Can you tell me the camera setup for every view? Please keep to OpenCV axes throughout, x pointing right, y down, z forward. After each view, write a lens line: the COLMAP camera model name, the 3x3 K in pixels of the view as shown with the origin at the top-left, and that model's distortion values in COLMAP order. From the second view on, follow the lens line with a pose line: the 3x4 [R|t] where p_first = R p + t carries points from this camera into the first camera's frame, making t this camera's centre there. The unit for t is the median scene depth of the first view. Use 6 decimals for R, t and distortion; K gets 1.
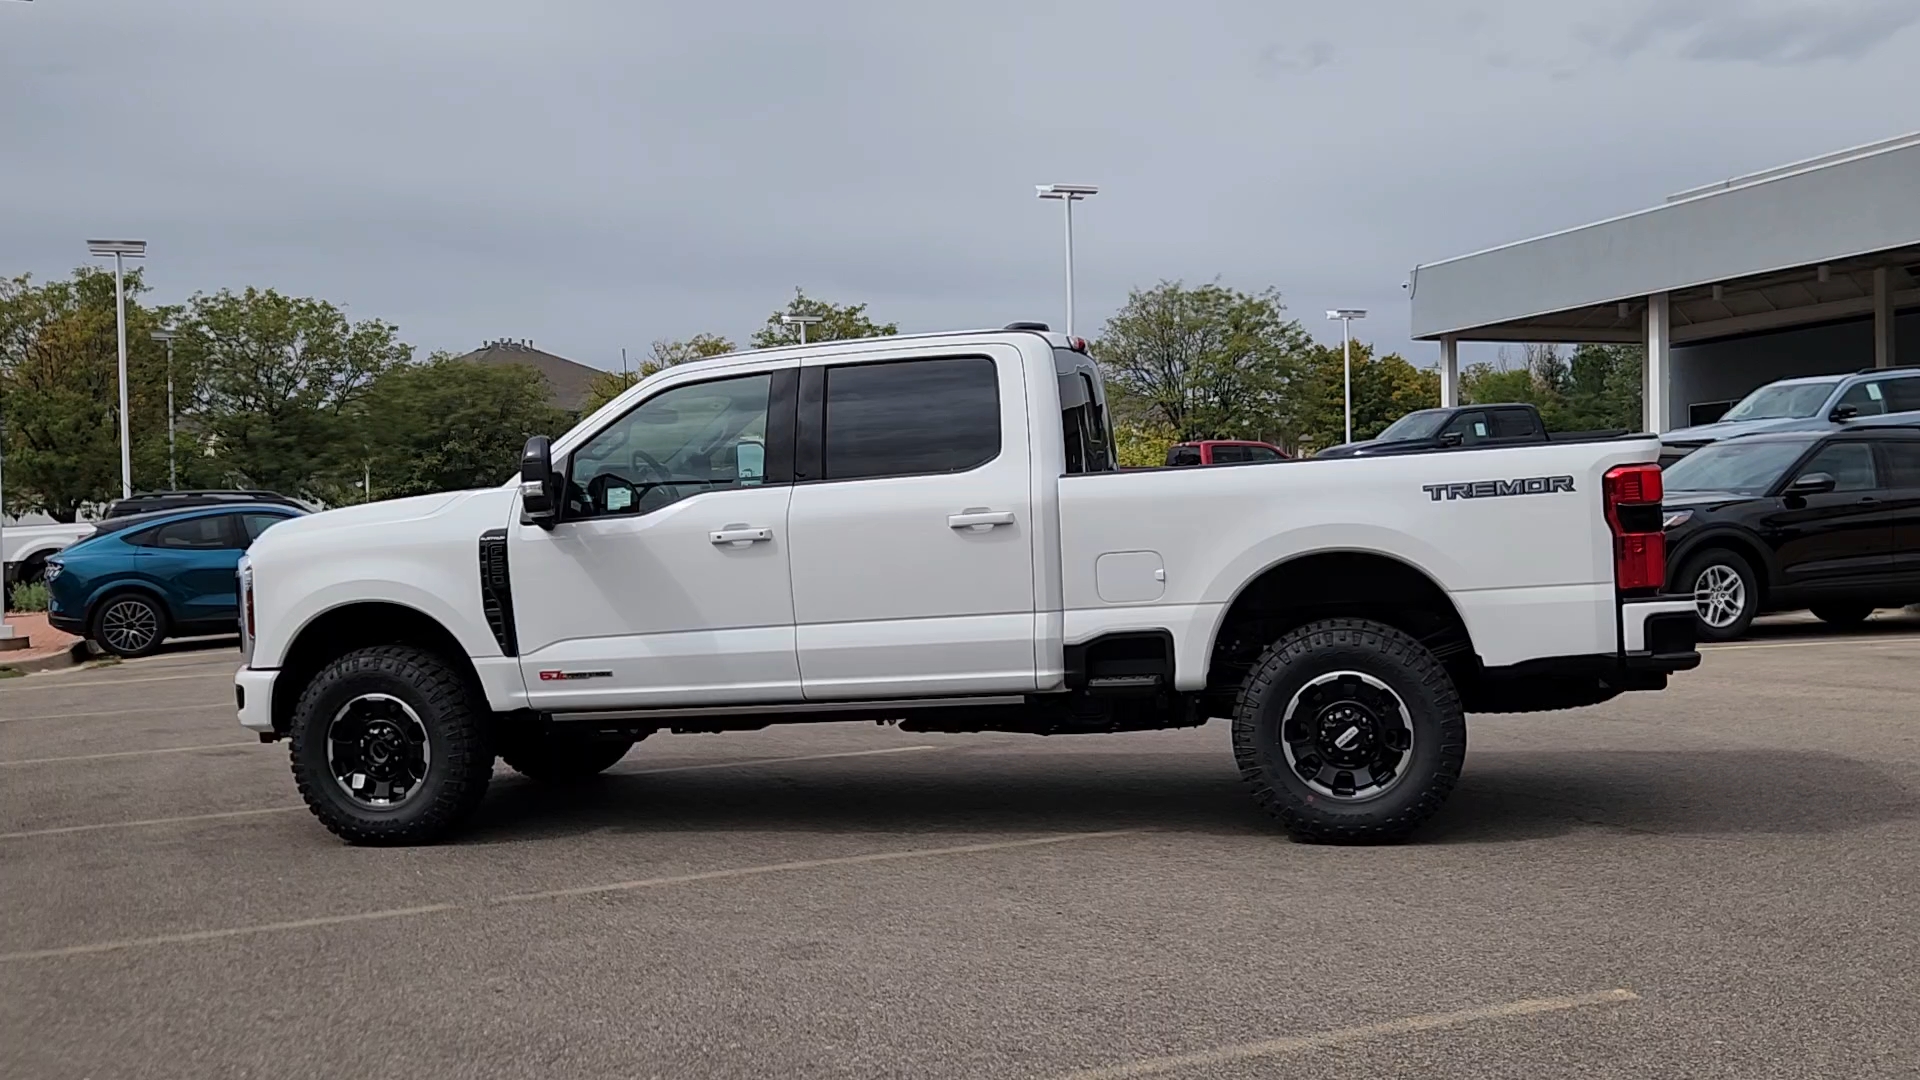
lens RADIAL K [[1879.8, 0, 943.4], [0, 1879.8, 571.4], [0, 0, 1]] dist [0.037345, -0.035093]
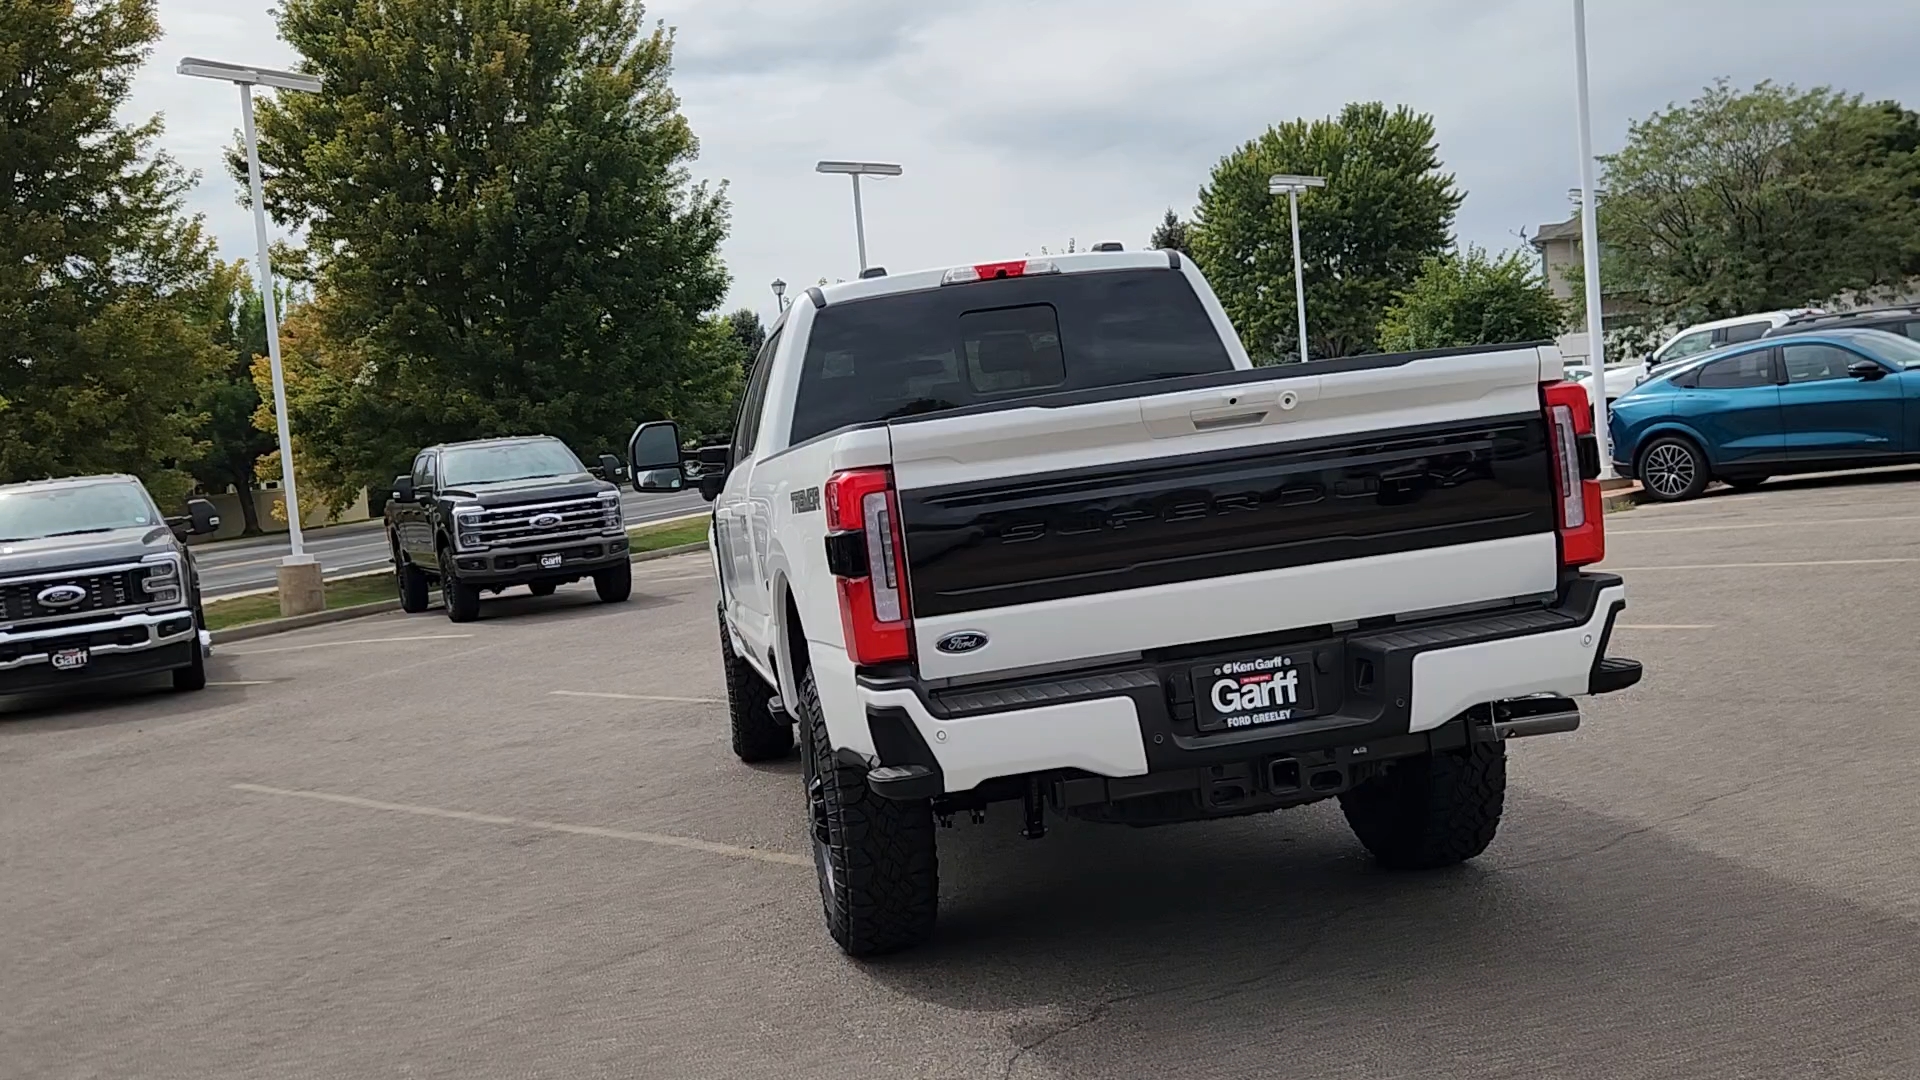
lens RADIAL K [[1879.8, 0, 943.4], [0, 1879.8, 571.4], [0, 0, 1]] dist [0.037345, -0.035093]
pose [[0.388566, 0.055273, -0.919761, 0.854520], [0.060932, 0.994473, 0.085505, -0.066395], [0.919404, -0.089267, 0.383051, 0.690570]]
